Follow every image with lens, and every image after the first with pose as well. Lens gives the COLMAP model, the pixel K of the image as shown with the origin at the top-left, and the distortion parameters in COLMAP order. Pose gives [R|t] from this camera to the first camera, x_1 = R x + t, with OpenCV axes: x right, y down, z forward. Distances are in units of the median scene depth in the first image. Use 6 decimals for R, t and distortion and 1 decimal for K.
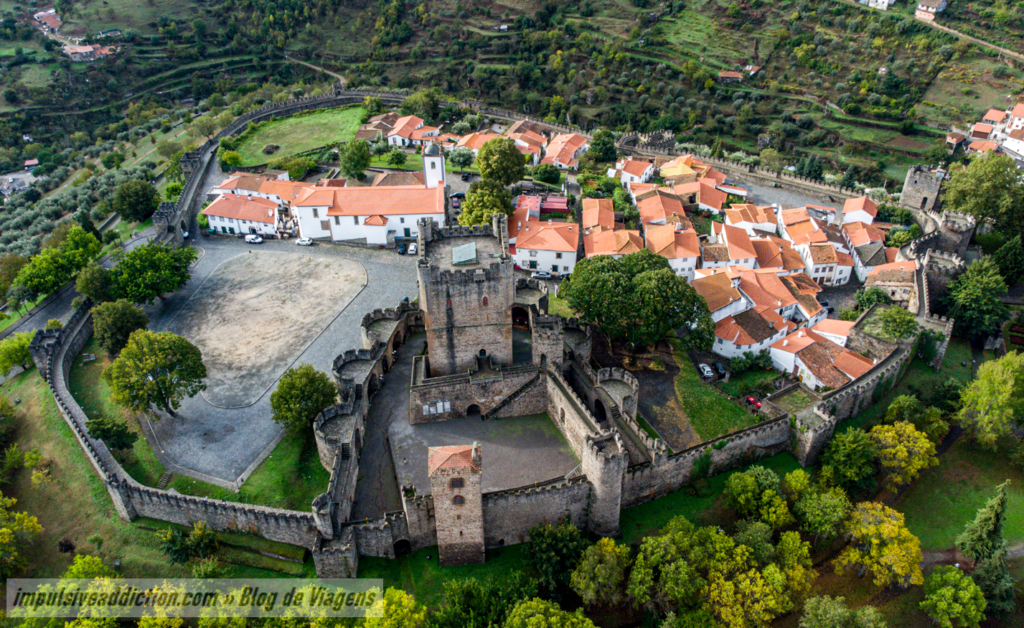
lens RADIAL K [[1076.0, 0, 517.1], [0, 1076.0, 314.1], [0, 0, 1]] dist [-0.003792, 0.152364]
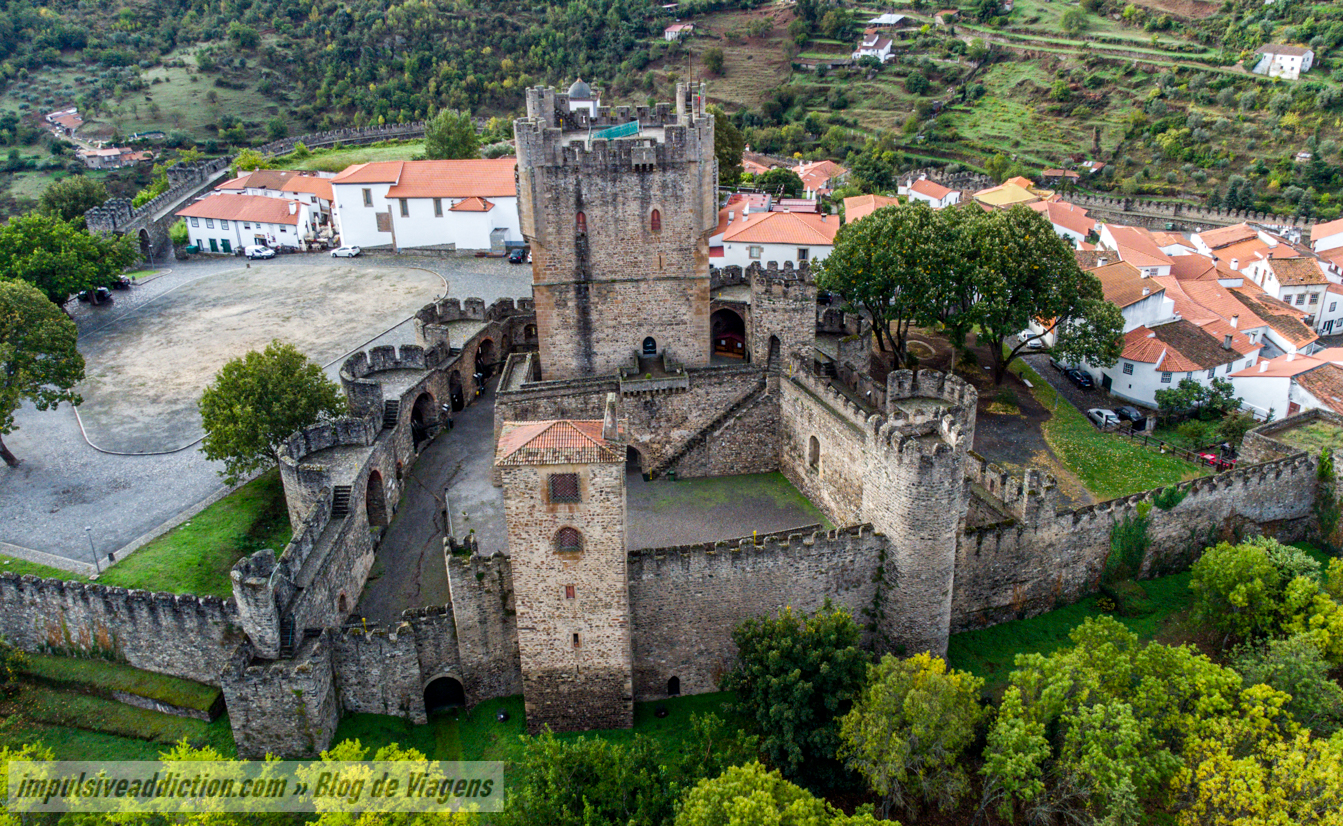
lens RADIAL K [[1411.2, 0, 678.2], [0, 1411.2, 413.2], [0, 0, 1]] dist [-0.003792, 0.152364]
pose [[0.999050, 0.014571, -0.041072, 0.007378], [-0.021882, 0.982757, -0.183602, 0.171761], [0.037688, 0.184327, 0.982142, 0.352244]]
